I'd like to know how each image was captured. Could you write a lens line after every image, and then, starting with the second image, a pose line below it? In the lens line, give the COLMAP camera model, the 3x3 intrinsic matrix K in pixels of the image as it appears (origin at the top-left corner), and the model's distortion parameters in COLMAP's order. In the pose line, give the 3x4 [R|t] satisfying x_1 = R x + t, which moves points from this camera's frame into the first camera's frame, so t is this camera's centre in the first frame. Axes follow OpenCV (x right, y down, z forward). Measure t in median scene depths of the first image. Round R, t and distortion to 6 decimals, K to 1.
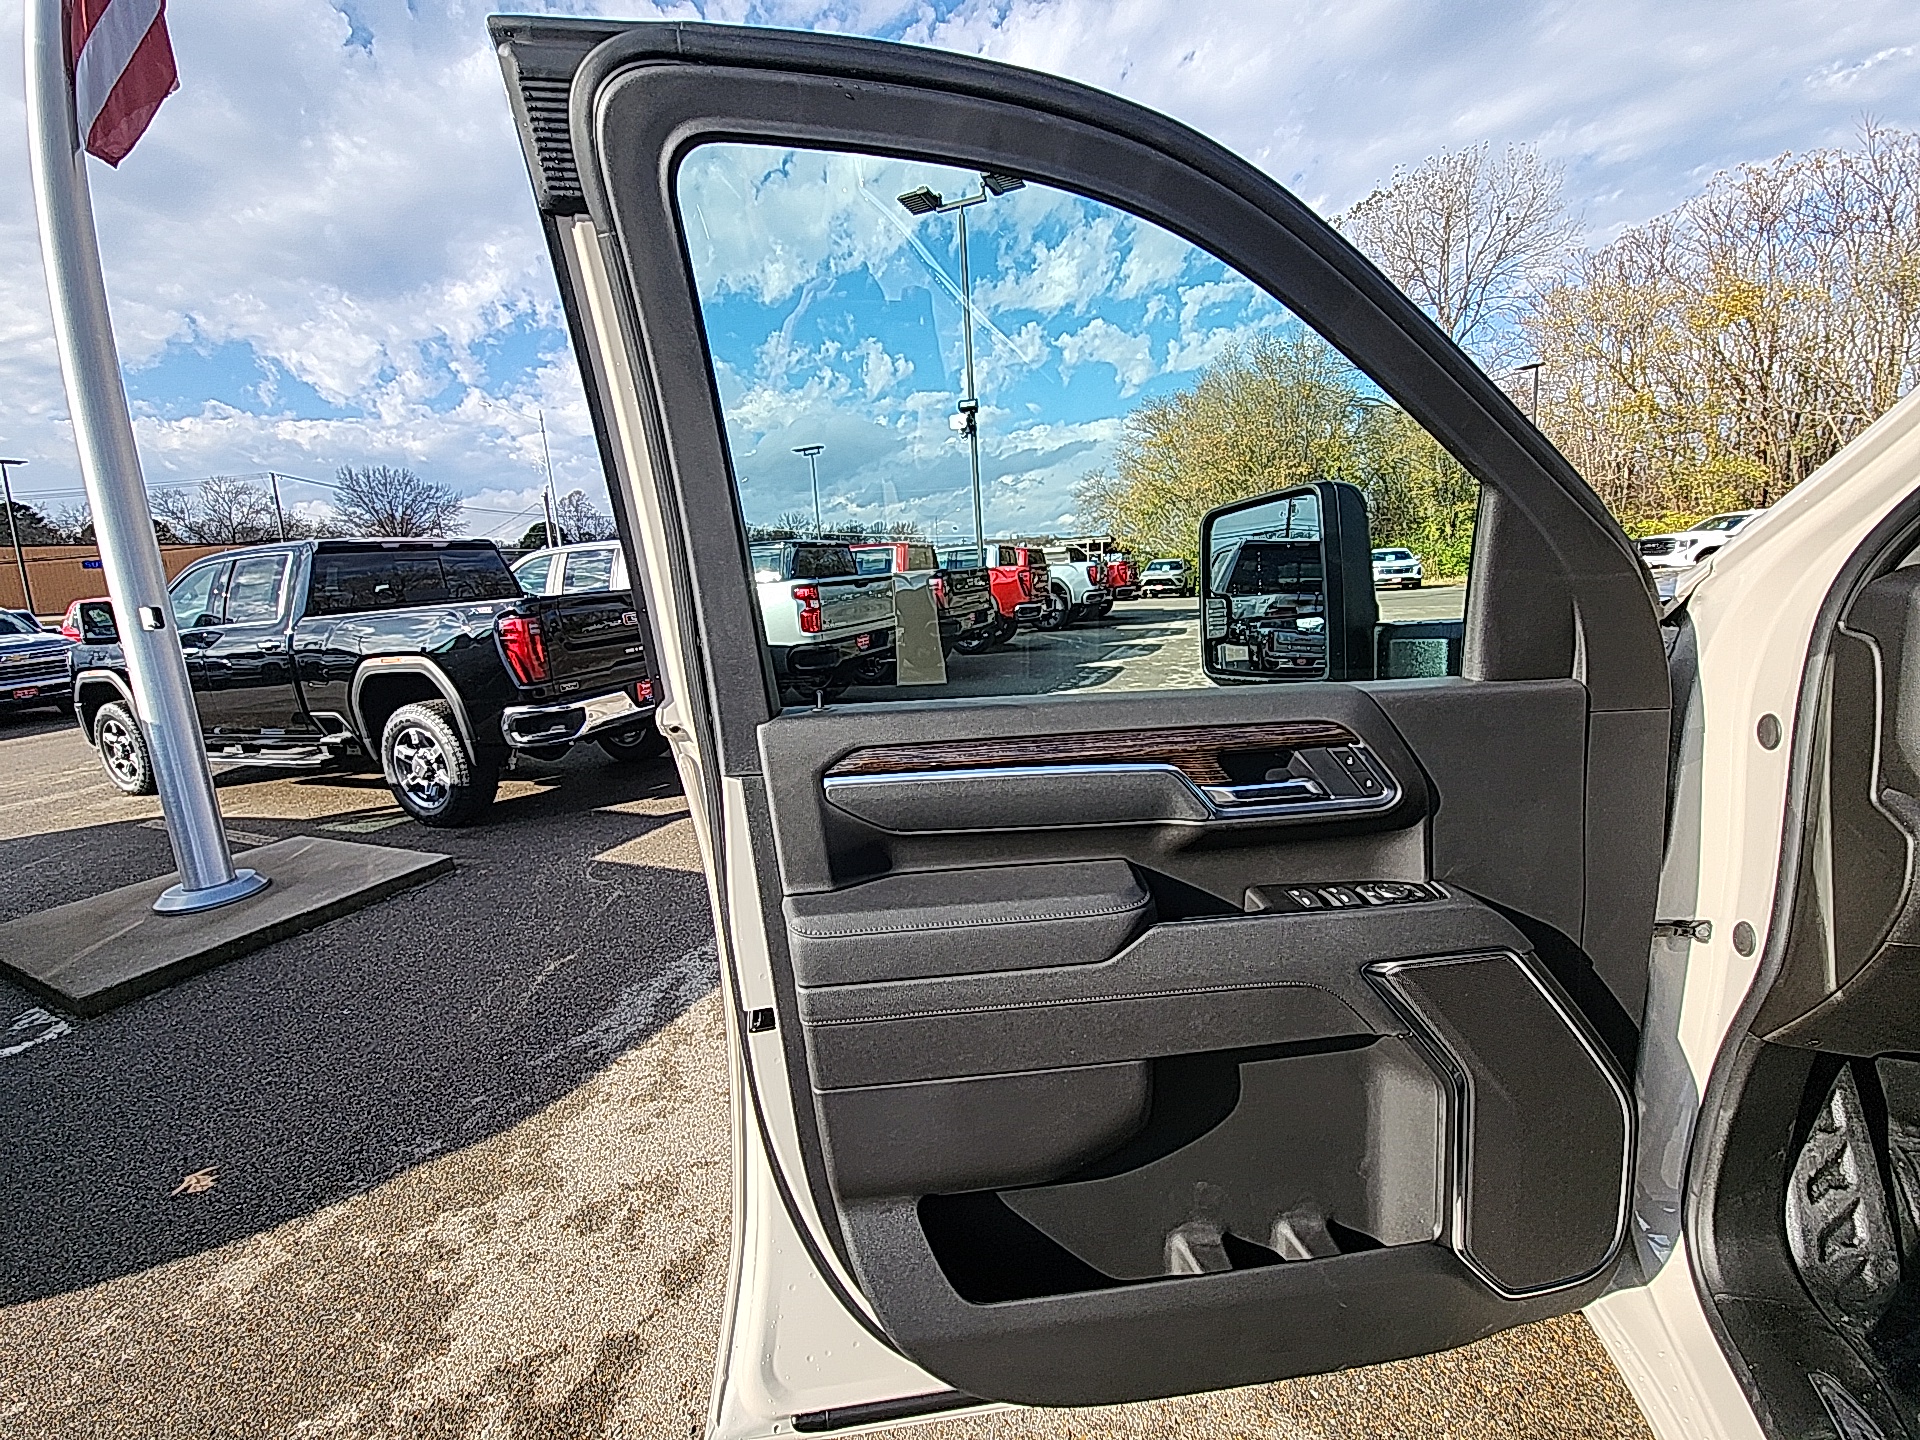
lens RADIAL K [[783.1, 0, 948.5], [0, 783.1, 676.3], [0, 0, 1]] dist [0.000046, -0.000183]
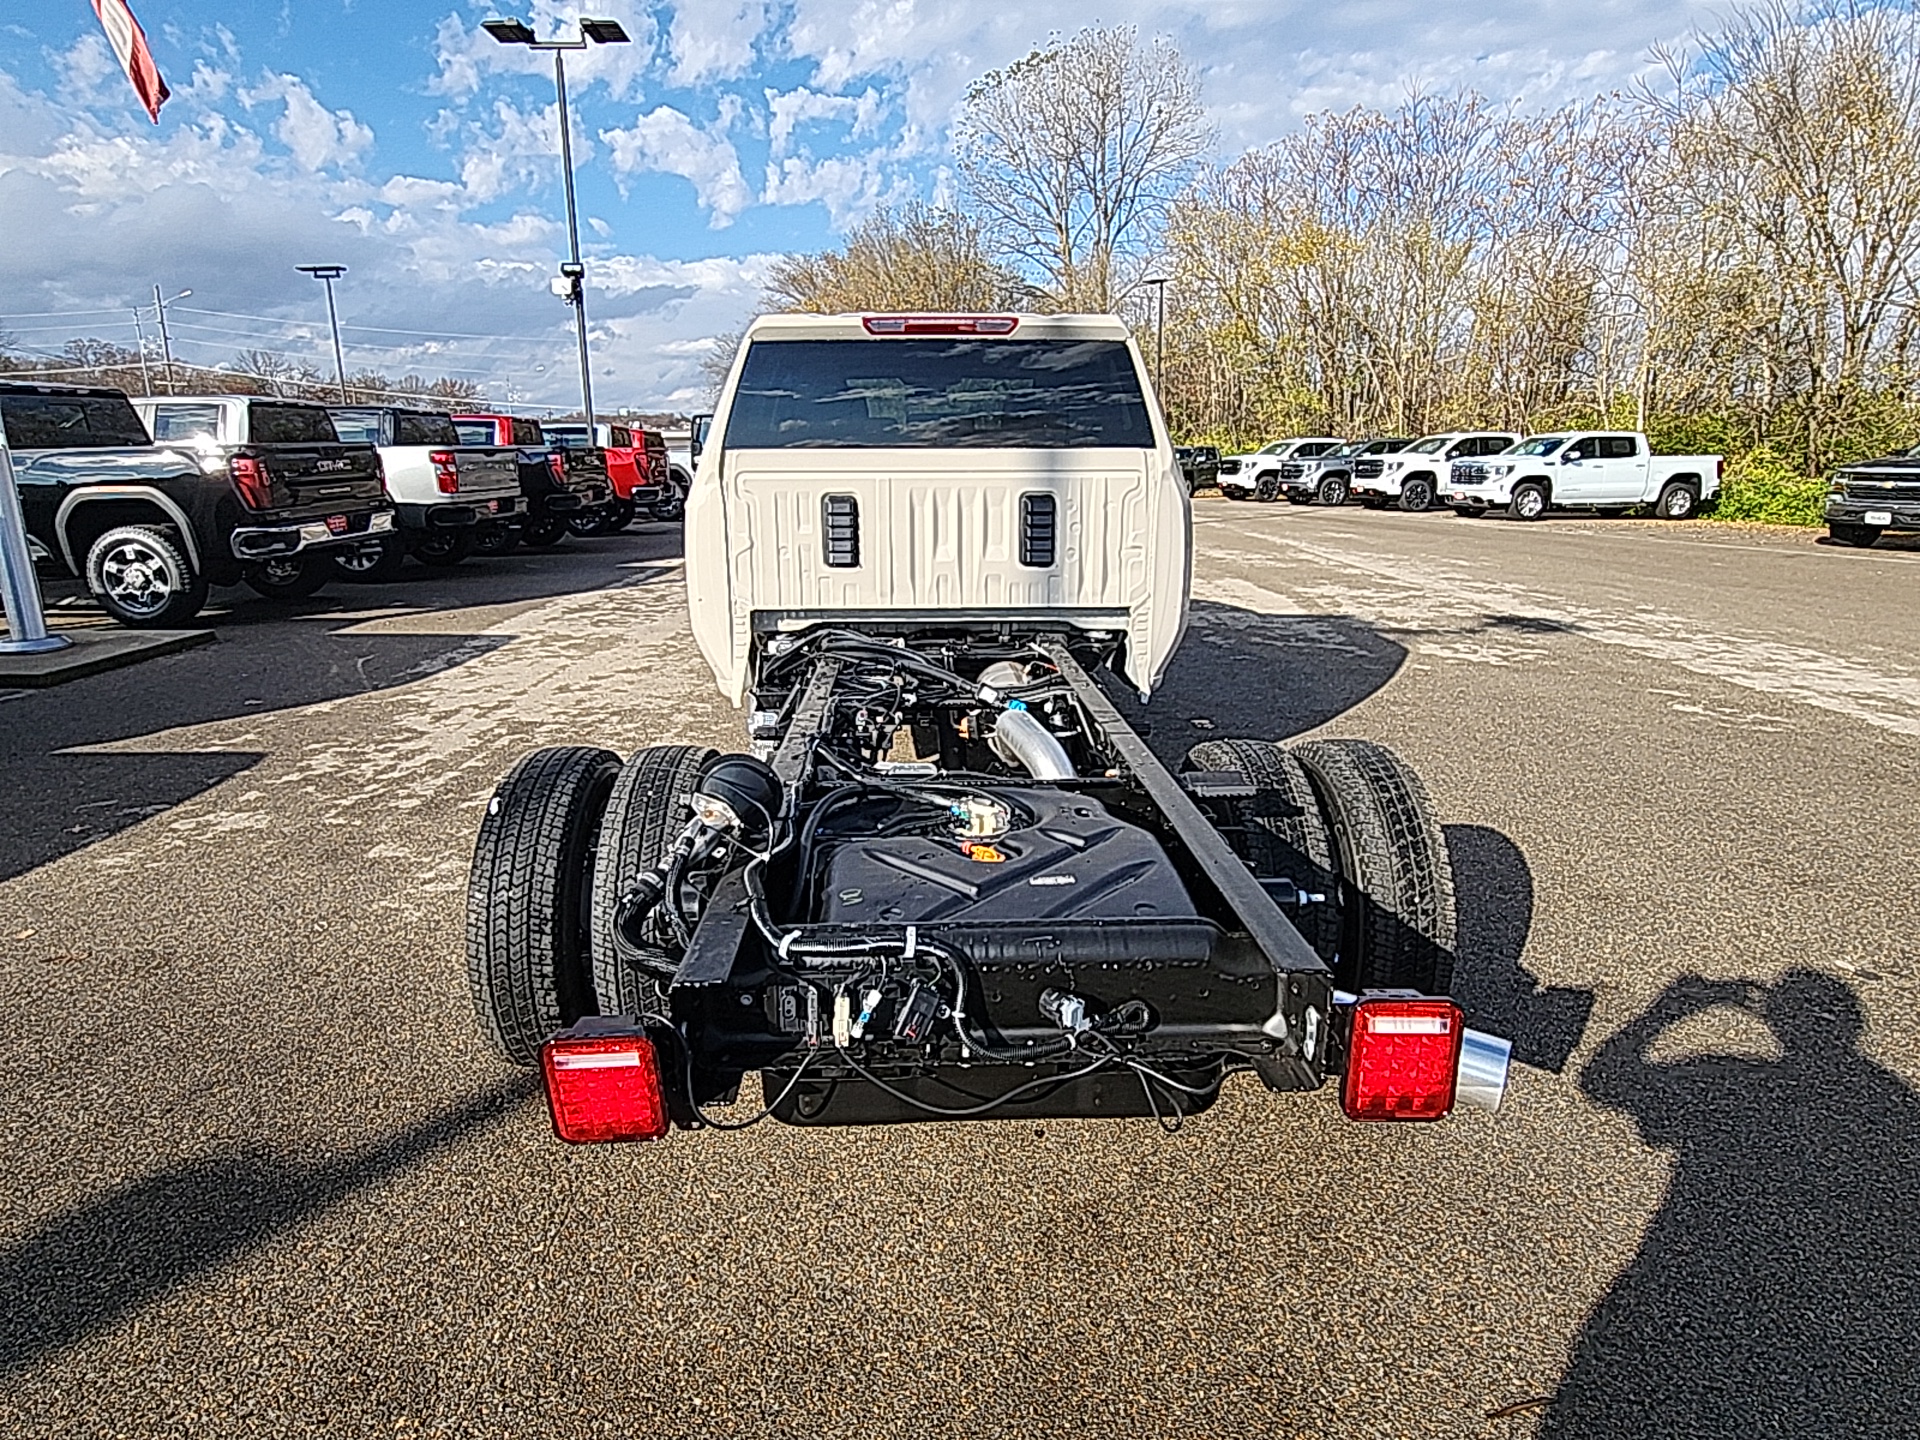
lens RADIAL K [[1032.6, 0, 951.3], [0, 1032.6, 700.9], [0, 0, 1]] dist [0.004342, -0.000365]
pose [[0.926696, -0.031525, 0.374487, -0.098058], [-0.001327, 0.996195, 0.087145, 0.160208], [-0.375810, -0.081254, 0.923128, -0.981070]]
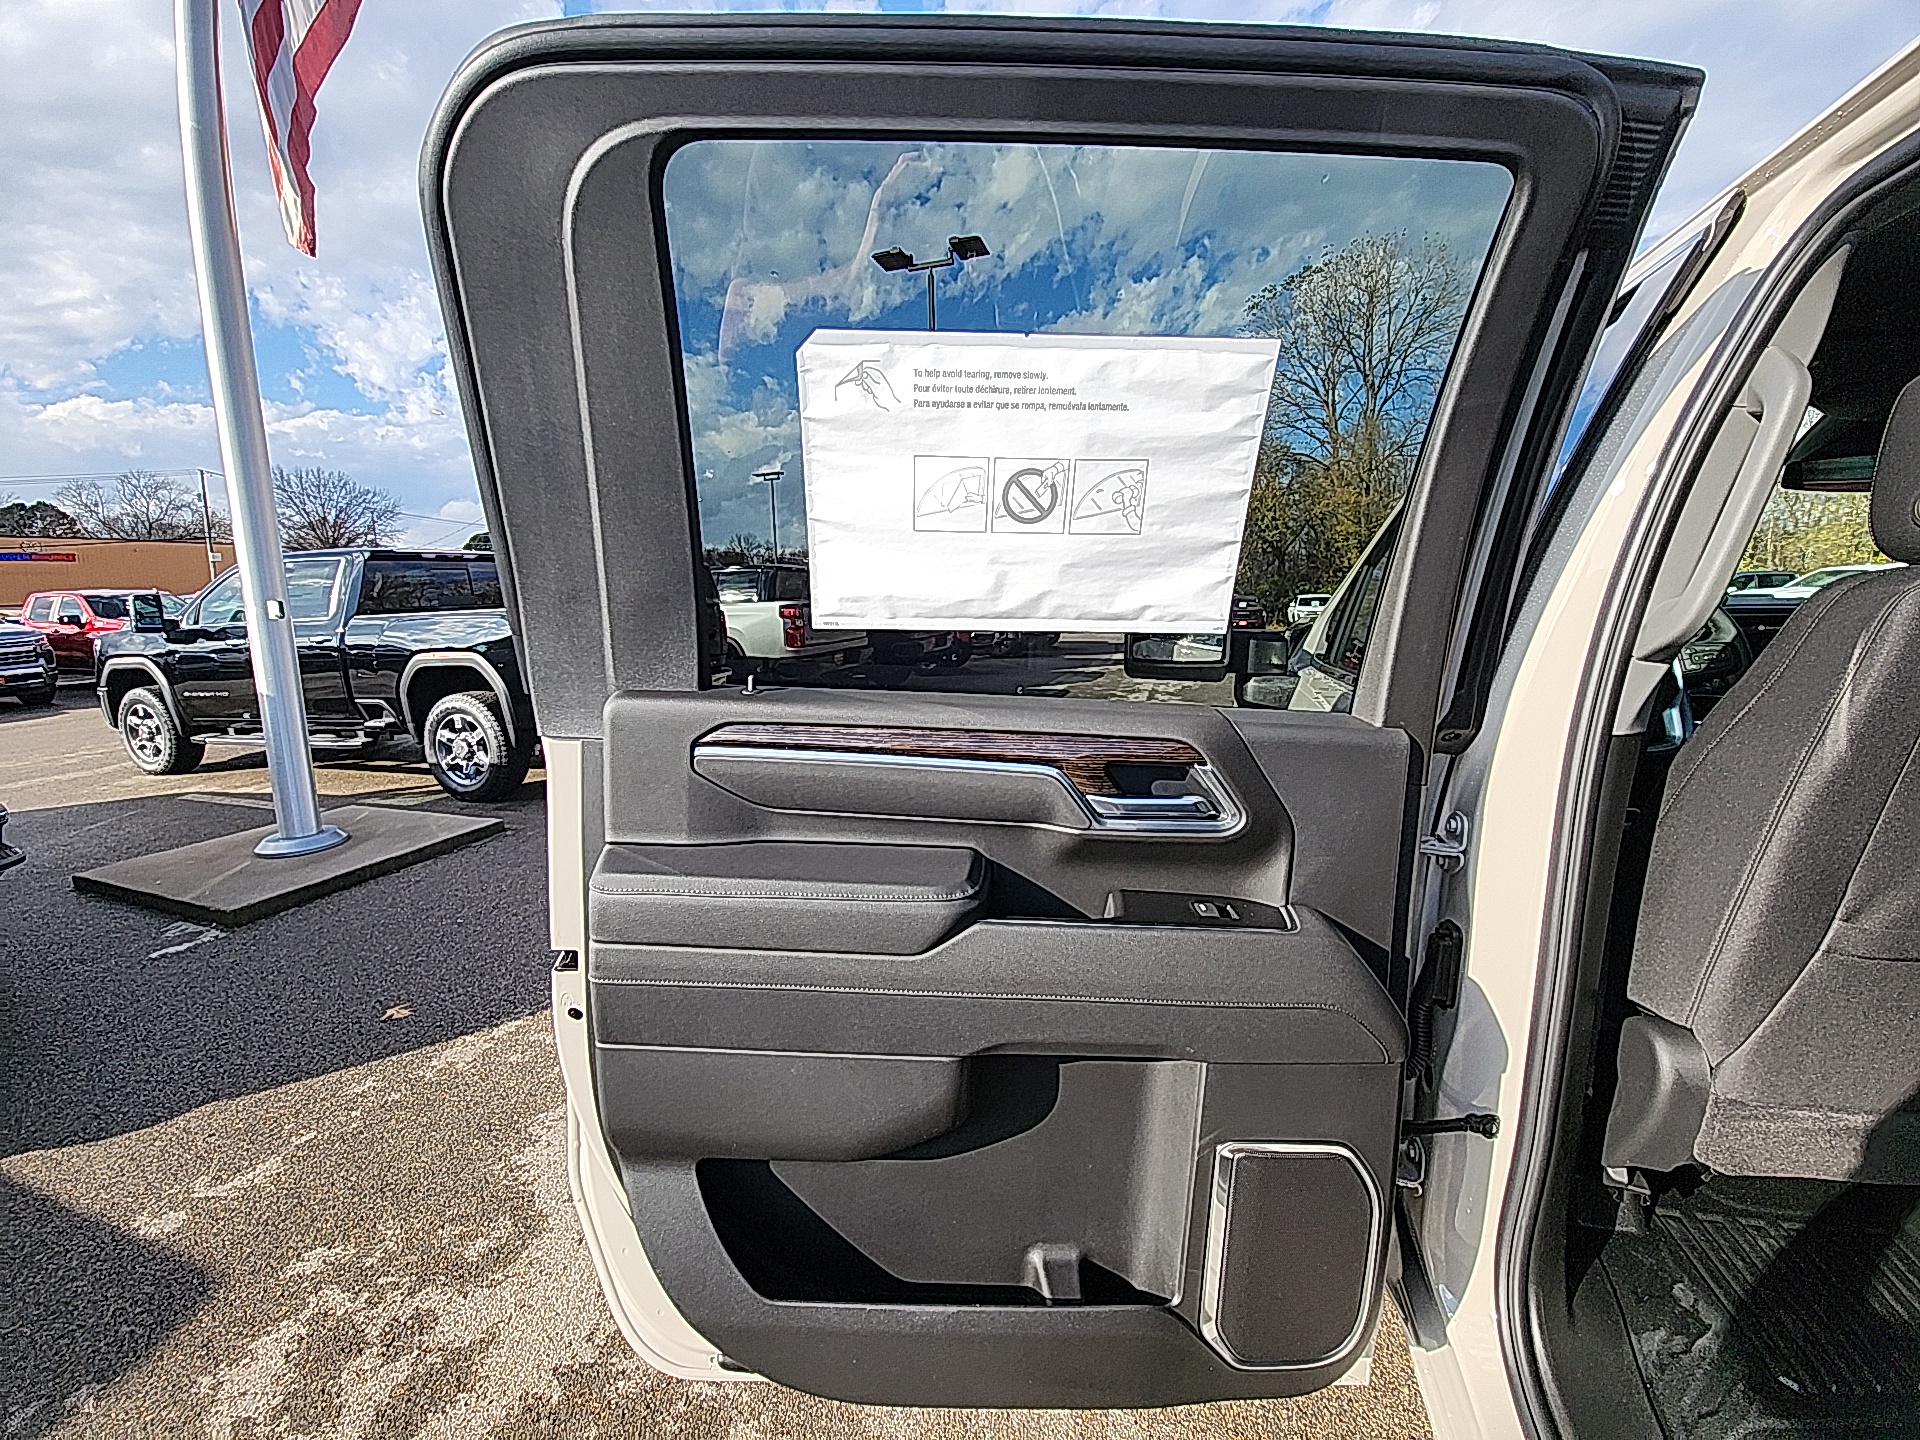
lens RADIAL K [[777.8, 0, 949.8], [0, 777.8, 686.8], [0, 0, 1]] dist [0.004034, 0.000085]
pose [[0.997066, 0.032641, 0.069233, -0.039745], [-0.031044, 0.999229, -0.024016, 0.029277], [-0.069964, 0.021796, 0.997311, -0.190589]]
